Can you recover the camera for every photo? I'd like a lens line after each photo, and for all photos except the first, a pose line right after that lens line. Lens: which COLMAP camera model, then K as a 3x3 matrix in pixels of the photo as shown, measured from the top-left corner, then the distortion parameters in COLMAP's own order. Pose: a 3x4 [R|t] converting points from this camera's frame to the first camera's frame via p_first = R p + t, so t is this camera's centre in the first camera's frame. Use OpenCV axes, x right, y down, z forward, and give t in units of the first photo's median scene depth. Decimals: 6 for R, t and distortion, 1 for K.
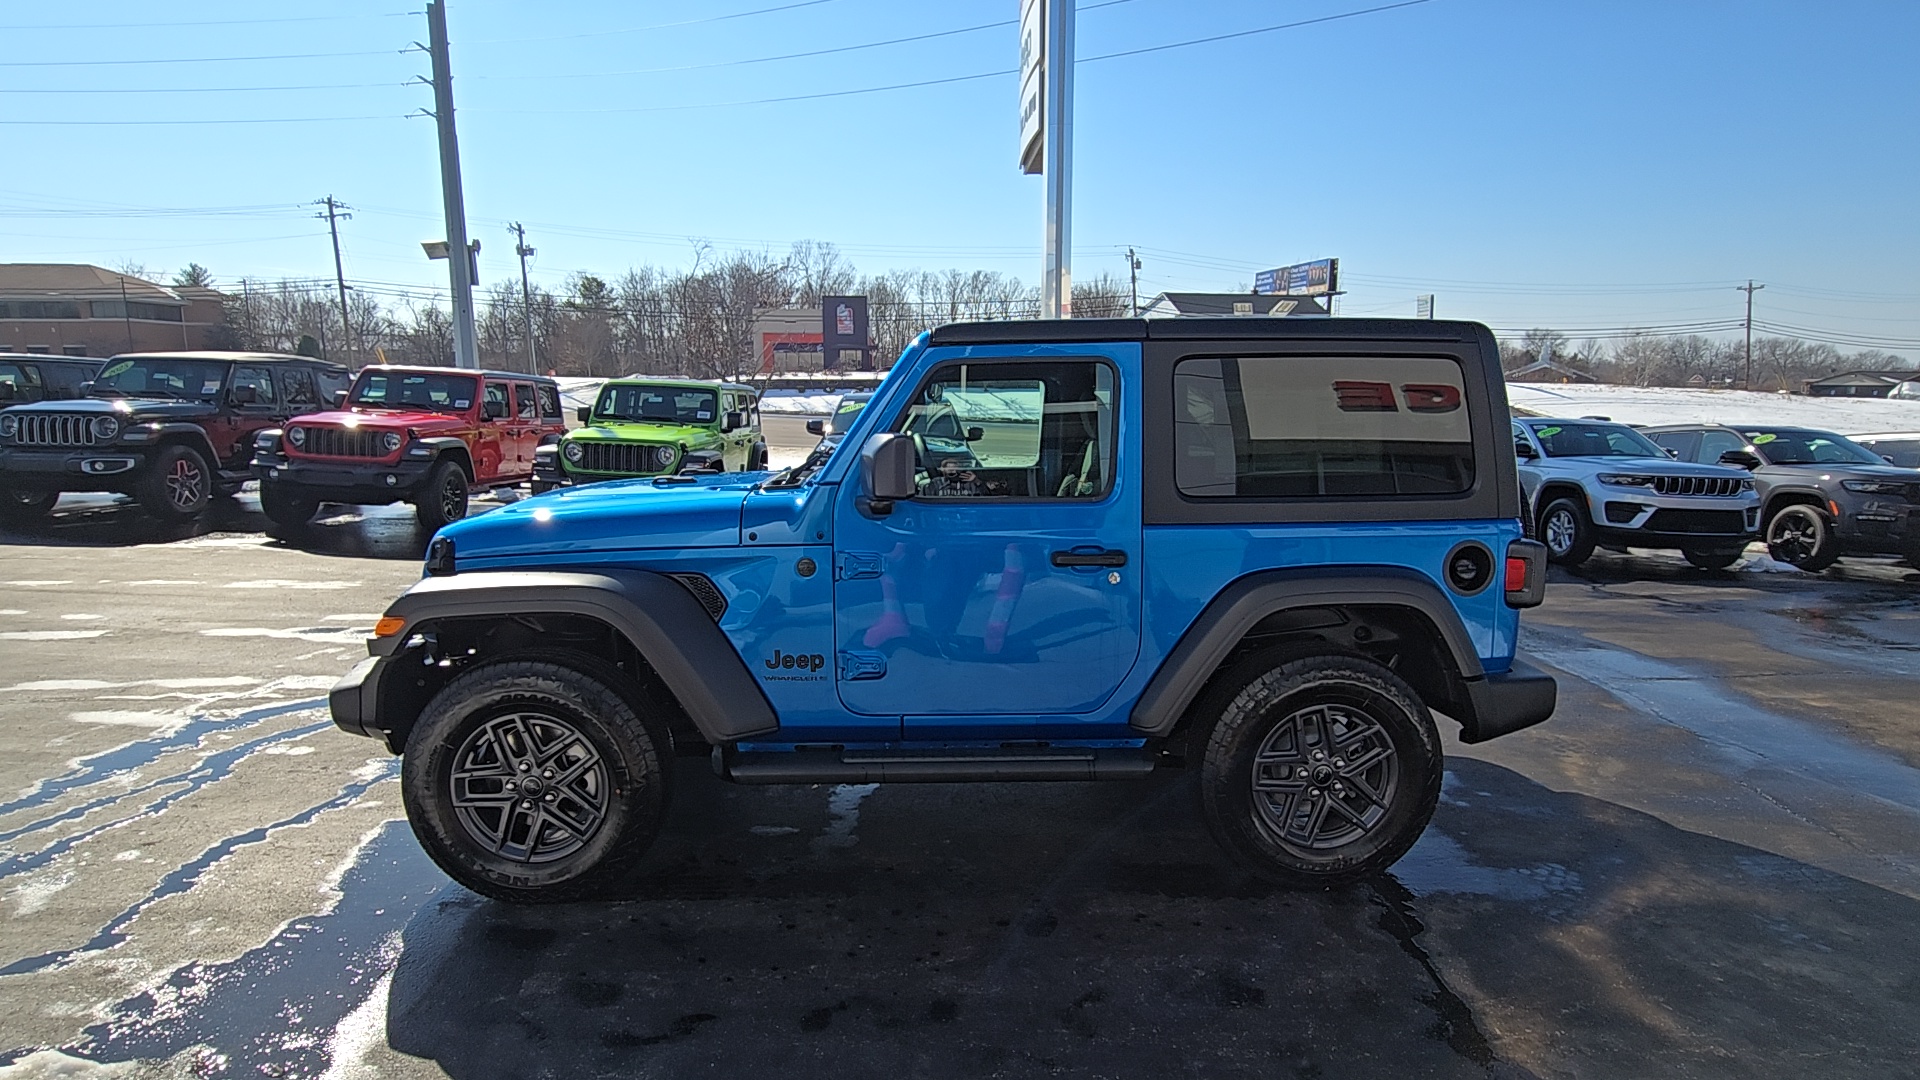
lens RADIAL K [[970.2, 0, 945.8], [0, 970.2, 539.0], [0, 0, 1]] dist [0.003559, -0.002890]
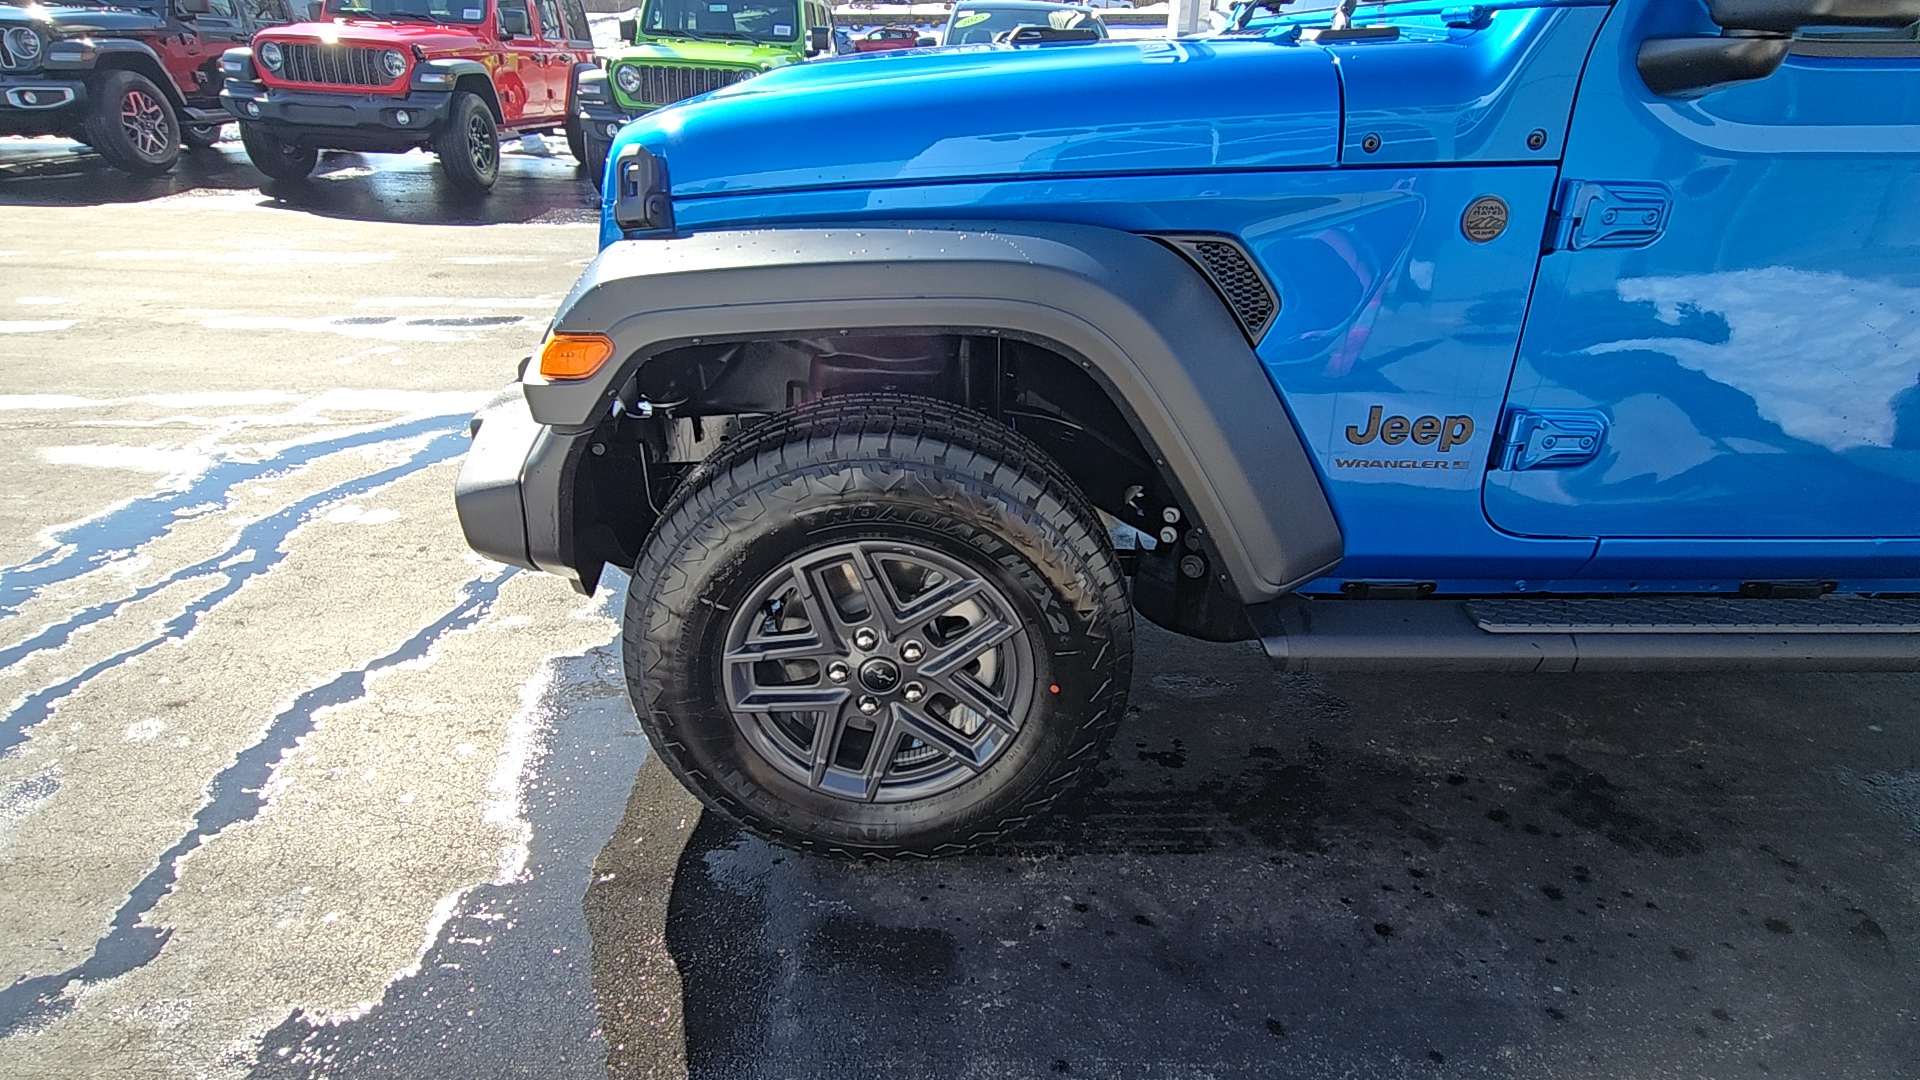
lens RADIAL K [[970.2, 0, 939.2], [0, 970.2, 536.6], [0, 0, 1]] dist [0.003559, -0.002890]
pose [[0.999604, 0.010693, -0.026035, -0.183366], [-0.001811, 0.947532, 0.319655, 0.012303], [0.028087, -0.319481, 0.947176, 0.261796]]
